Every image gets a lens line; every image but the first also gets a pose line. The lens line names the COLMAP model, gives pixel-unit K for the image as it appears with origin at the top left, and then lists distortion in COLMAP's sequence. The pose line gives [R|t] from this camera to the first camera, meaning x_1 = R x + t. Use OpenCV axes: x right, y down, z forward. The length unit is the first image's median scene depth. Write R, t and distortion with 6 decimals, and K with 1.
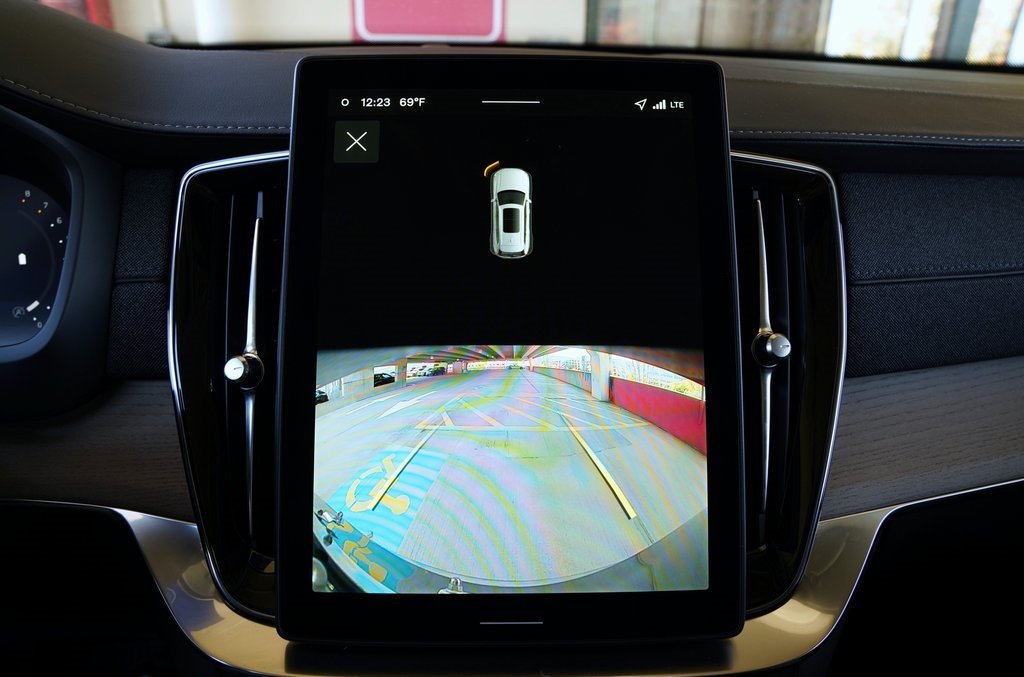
lens RADIAL K [[710.0, 0, 501.0], [0, 710.0, 339.8], [0, 0, 1]] dist [-0.124323, 0.081756]
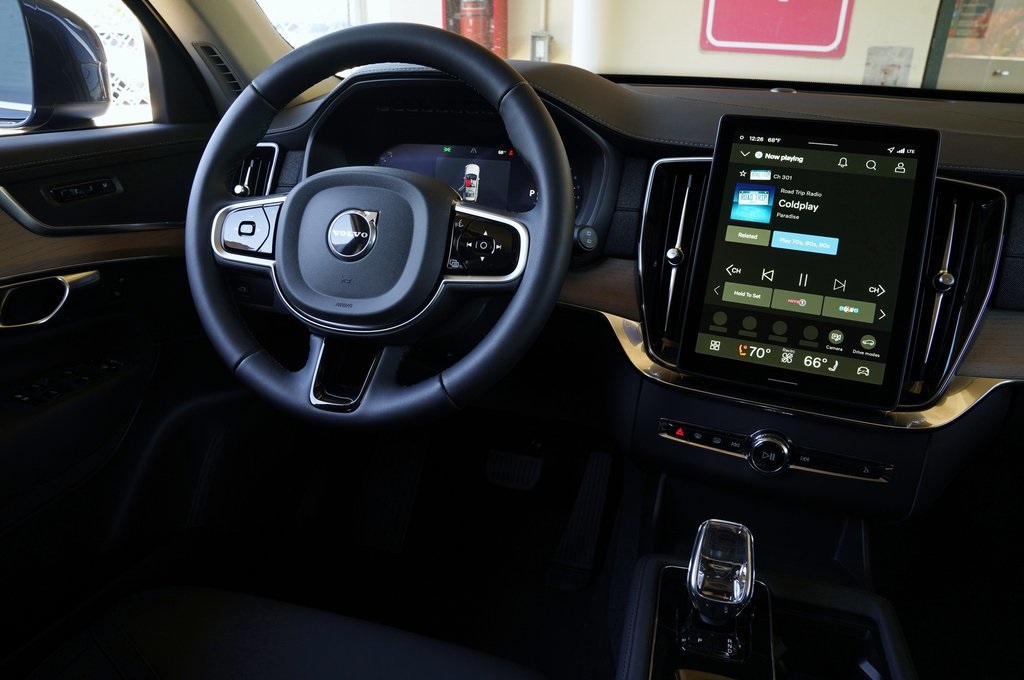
lens RADIAL K [[710.0, 0, 512.1], [0, 710.0, 334.9], [0, 0, 1]] dist [-0.124323, 0.081756]
pose [[0.912488, 0.164646, -0.374509, 0.028334], [-0.157977, 0.986242, 0.048674, 0.233891], [0.377370, 0.014750, 0.925945, -1.091700]]
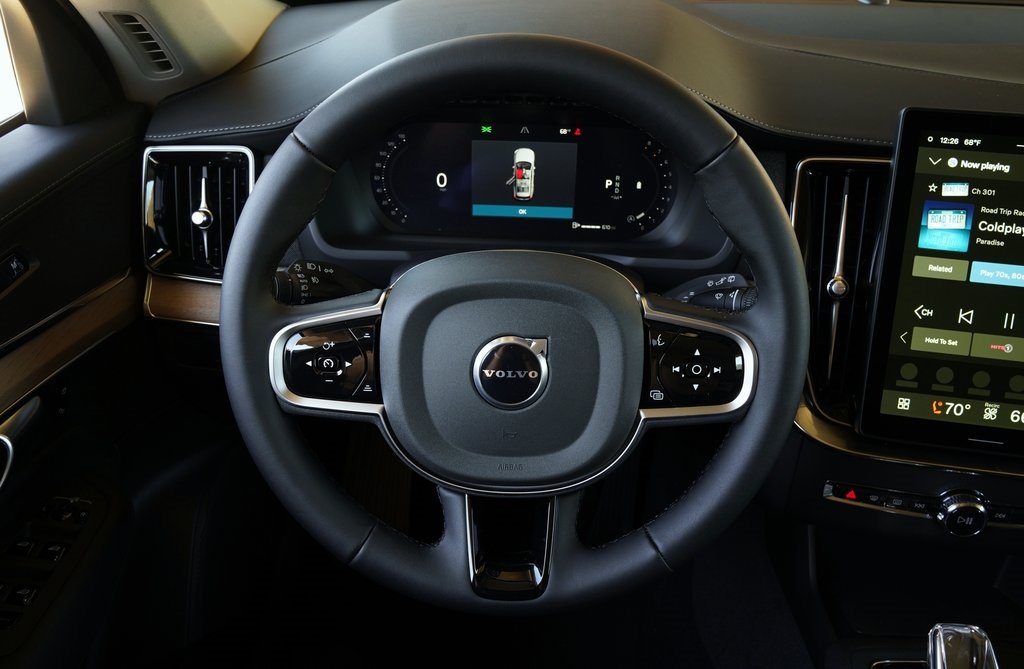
lens RADIAL K [[803.2, 0, 508.8], [0, 803.2, 330.7], [0, 0, 1]] dist [-0.082690, 0.077878]
pose [[0.982415, 0.111327, -0.149890, -0.783198], [-0.072771, 0.967614, 0.241716, -0.246611], [0.171945, -0.226558, 0.958700, -0.971368]]
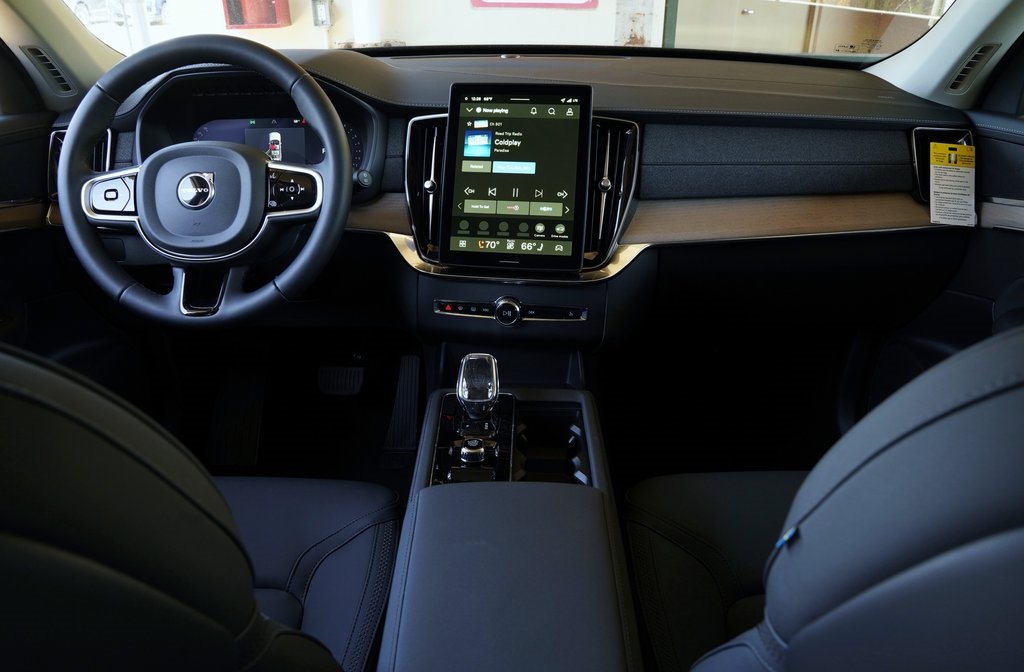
lens RADIAL K [[710.0, 0, 508.5], [0, 710.0, 332.8], [0, 0, 1]] dist [-0.124323, 0.081756]
pose [[0.989136, 0.057102, -0.135457, 0.386549], [-0.045769, 0.995299, 0.085350, 0.366317], [0.139694, -0.078223, 0.987100, -1.857737]]
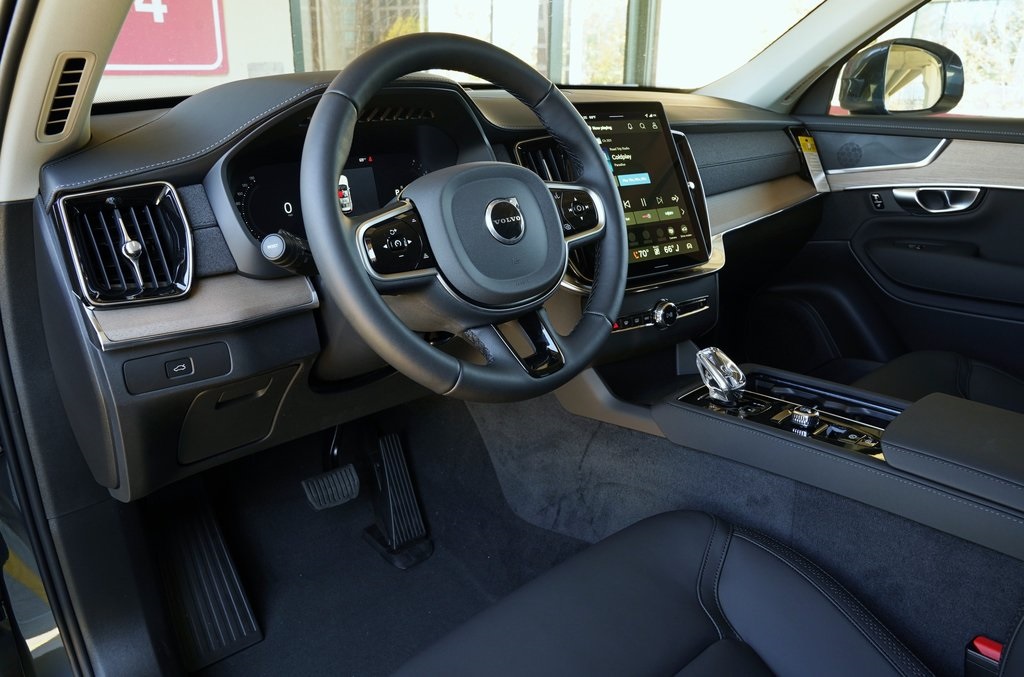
lens RADIAL K [[710.0, 0, 513.4], [0, 710.0, 337.1], [0, 0, 1]] dist [-0.124323, 0.081756]
pose [[0.840661, -0.196894, 0.504501, -1.936769], [0.201577, 0.978394, 0.045952, 0.355809], [-0.502649, 0.063066, 0.862187, -1.280810]]
